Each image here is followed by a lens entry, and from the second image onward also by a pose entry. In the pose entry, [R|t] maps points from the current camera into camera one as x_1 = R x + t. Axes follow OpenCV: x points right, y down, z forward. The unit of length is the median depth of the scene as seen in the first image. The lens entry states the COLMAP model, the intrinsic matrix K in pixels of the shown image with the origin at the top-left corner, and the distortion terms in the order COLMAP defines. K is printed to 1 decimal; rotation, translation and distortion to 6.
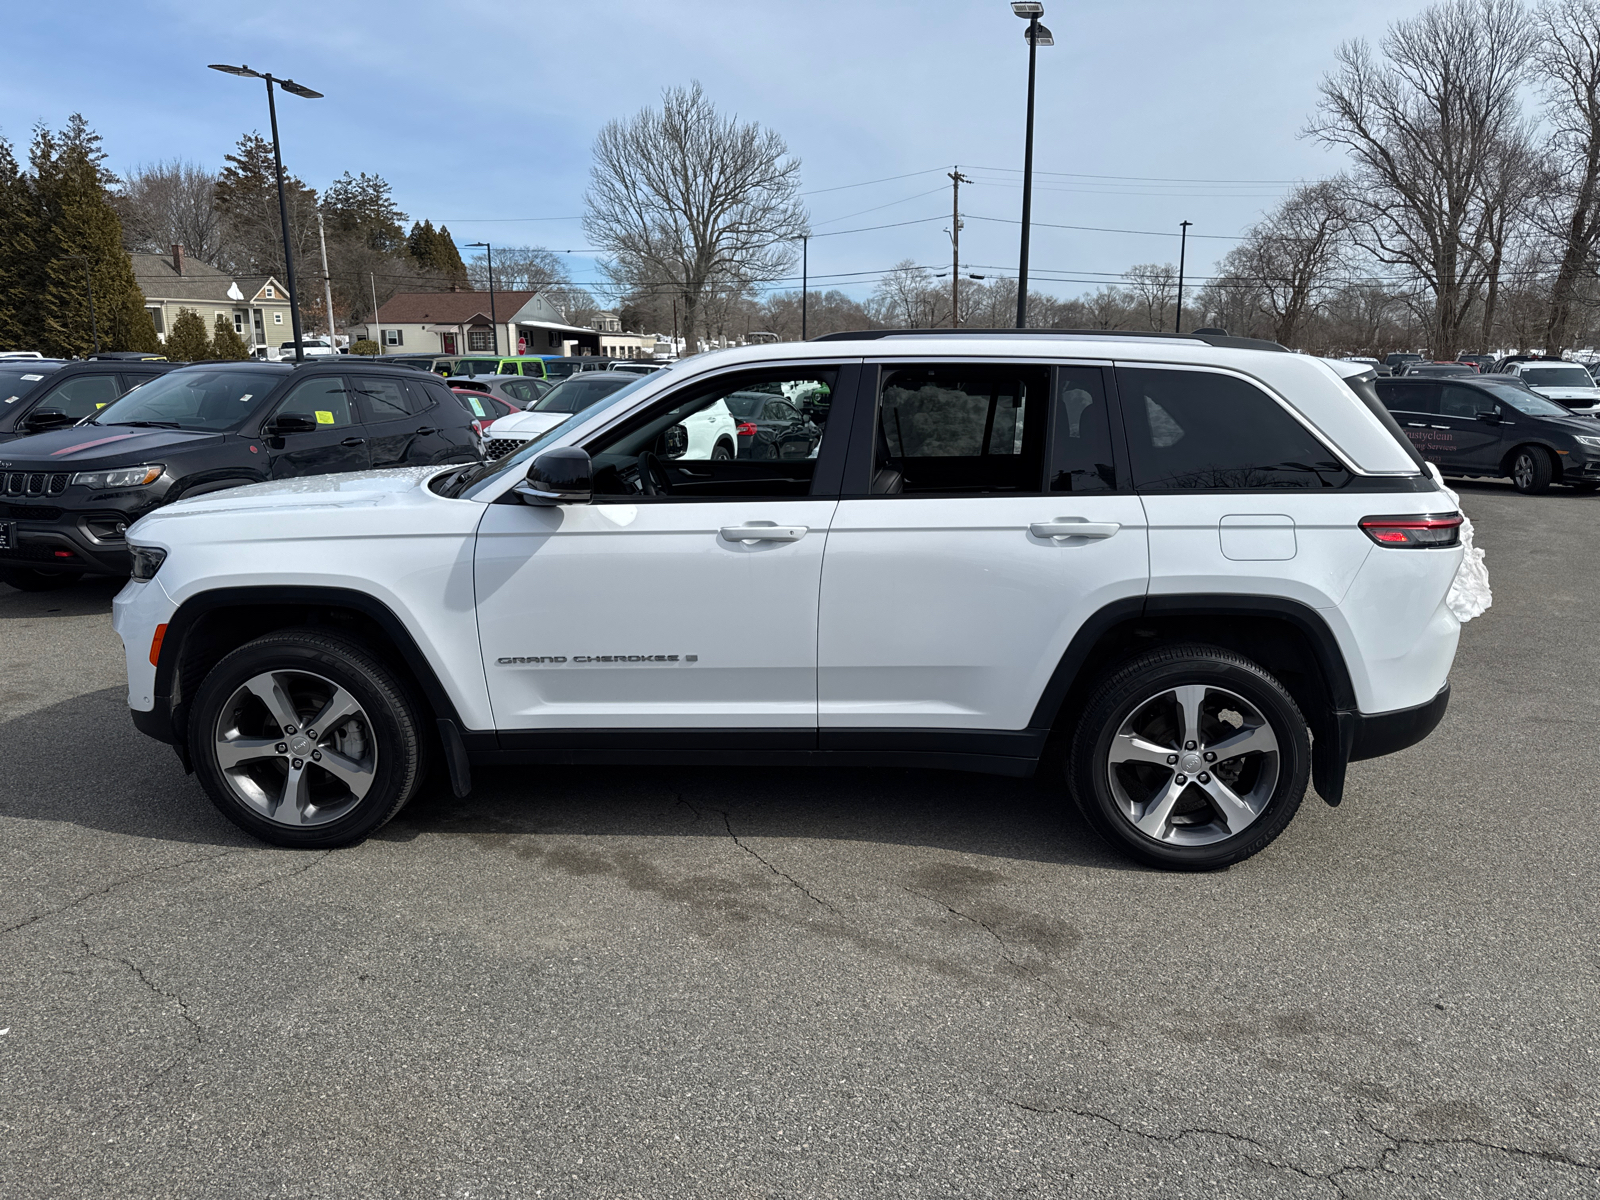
lens RADIAL K [[1115.8, 0, 798.9], [0, 1115.8, 605.0], [0, 0, 1]] dist [0.010340, -0.020593]
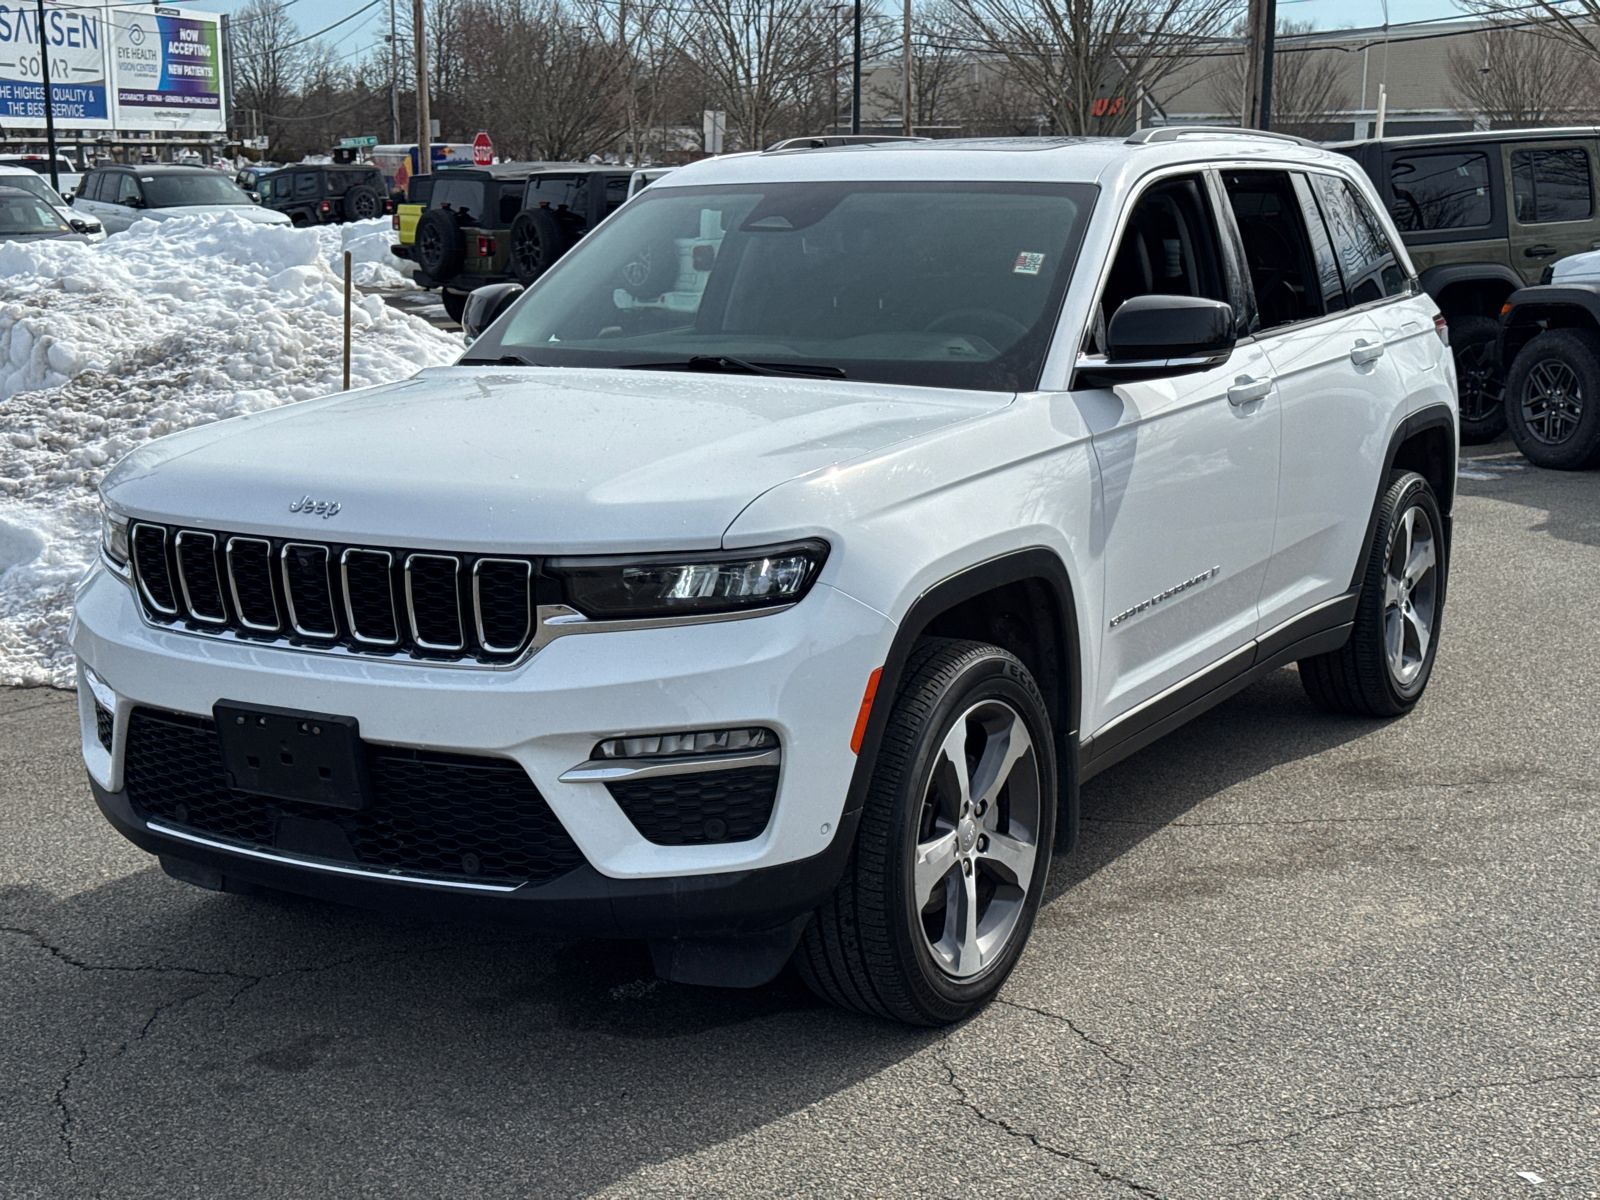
lens RADIAL K [[2317.8, 0, 809.7], [0, 2317.8, 581.9], [0, 0, 1]] dist [0.152551, -0.001404]
pose [[0.472328, -0.165664, 0.865714, -1.548998], [0.200327, 0.976651, 0.077596, -0.117367], [-0.858356, 0.136775, 0.494487, 0.455847]]
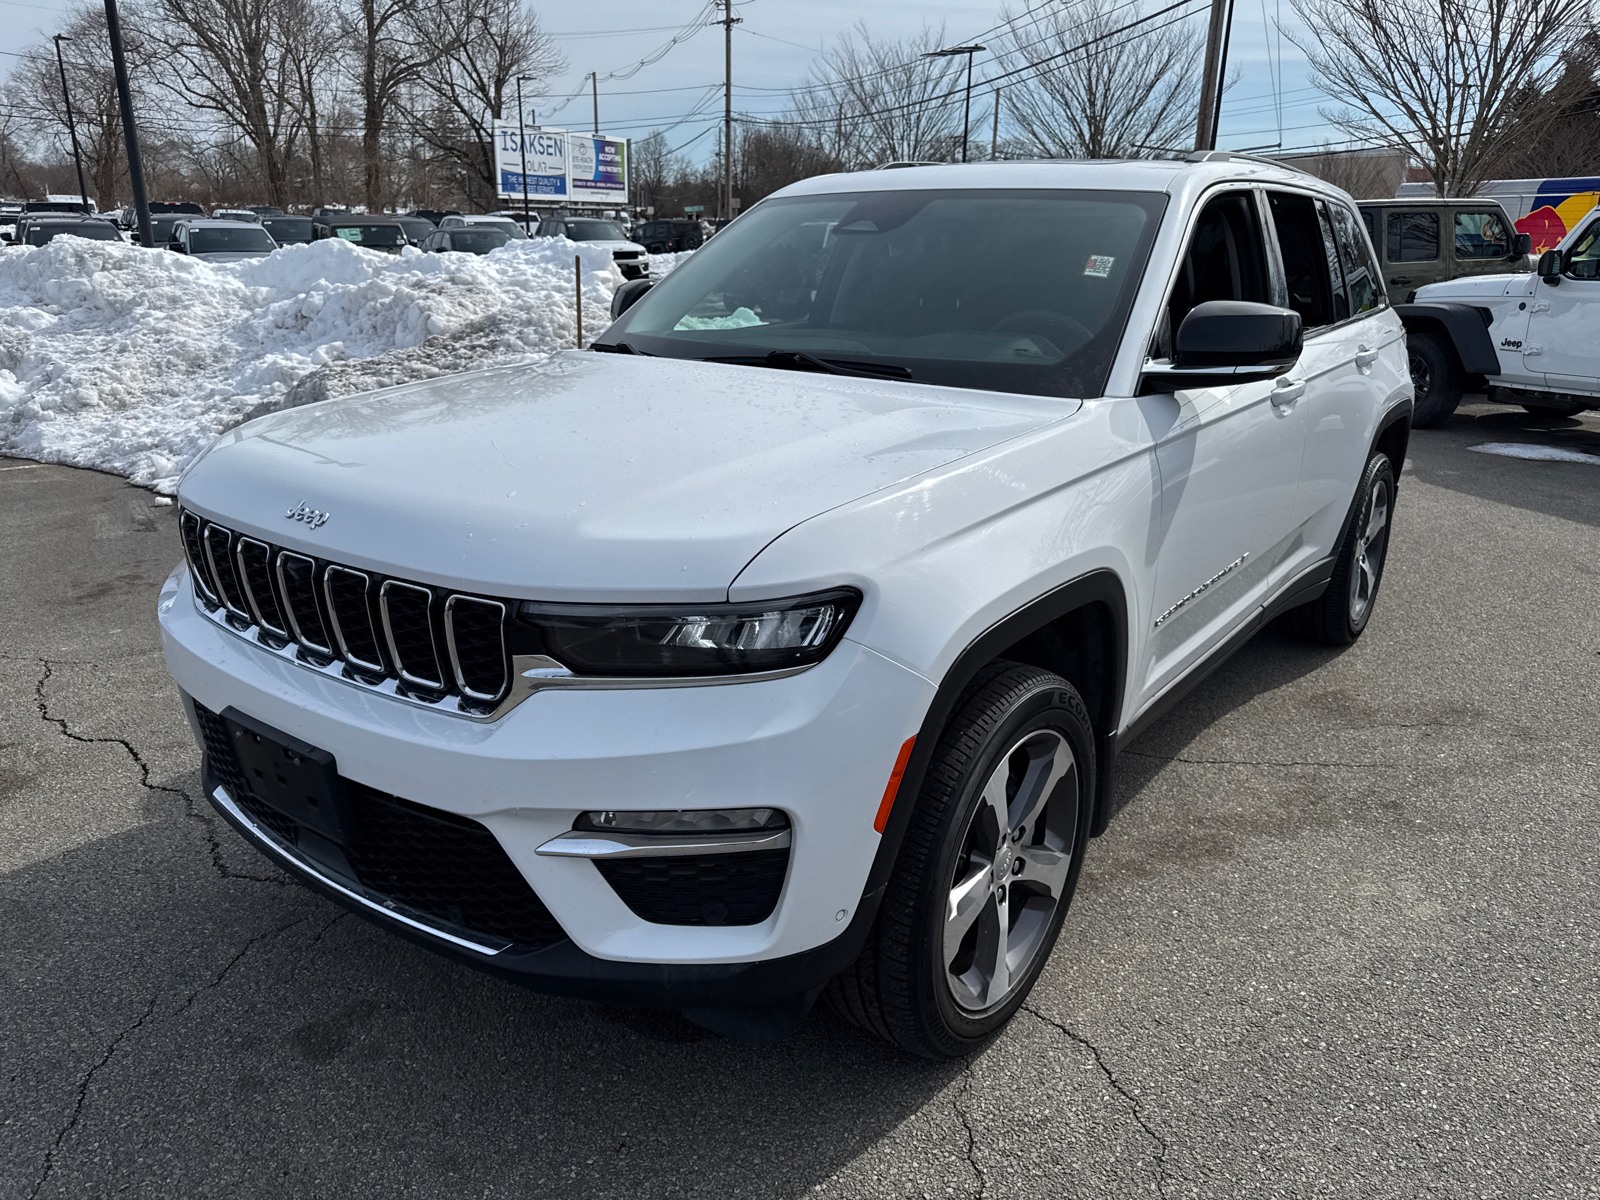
lens RADIAL K [[1145.6, 0, 790.8], [0, 1145.6, 603.3], [0, 0, 1]] dist [0.084288, -0.131275]
pose [[0.575493, -0.253715, 0.777455, -0.952642], [0.169176, 0.967029, 0.190352, -0.136780], [-0.800117, 0.021980, 0.599441, 0.741661]]
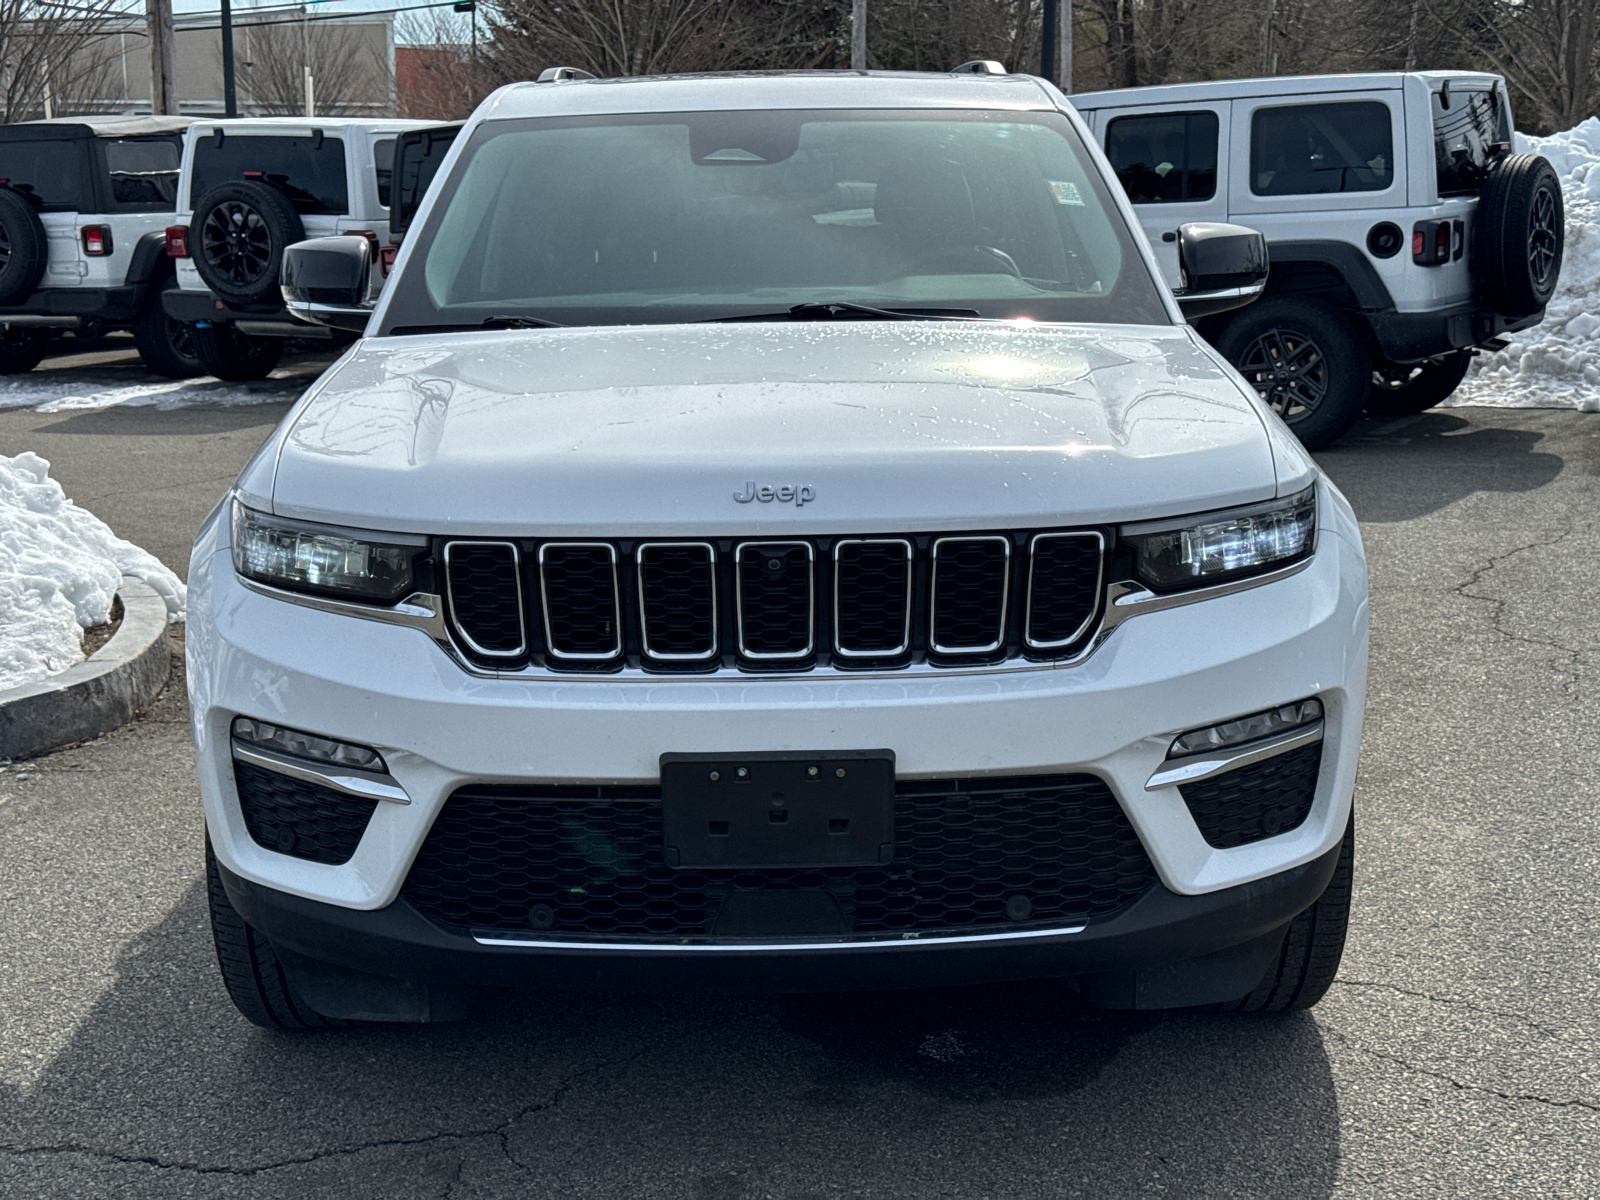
lens RADIAL K [[2317.8, 0, 809.7], [0, 2317.8, 581.9], [0, 0, 1]] dist [0.152551, -0.001404]
pose [[-0.053497, -0.188215, 0.980670, -1.551134], [0.226792, 0.954122, 0.195491, -0.253418], [-0.972473, 0.232867, -0.008357, 1.233785]]
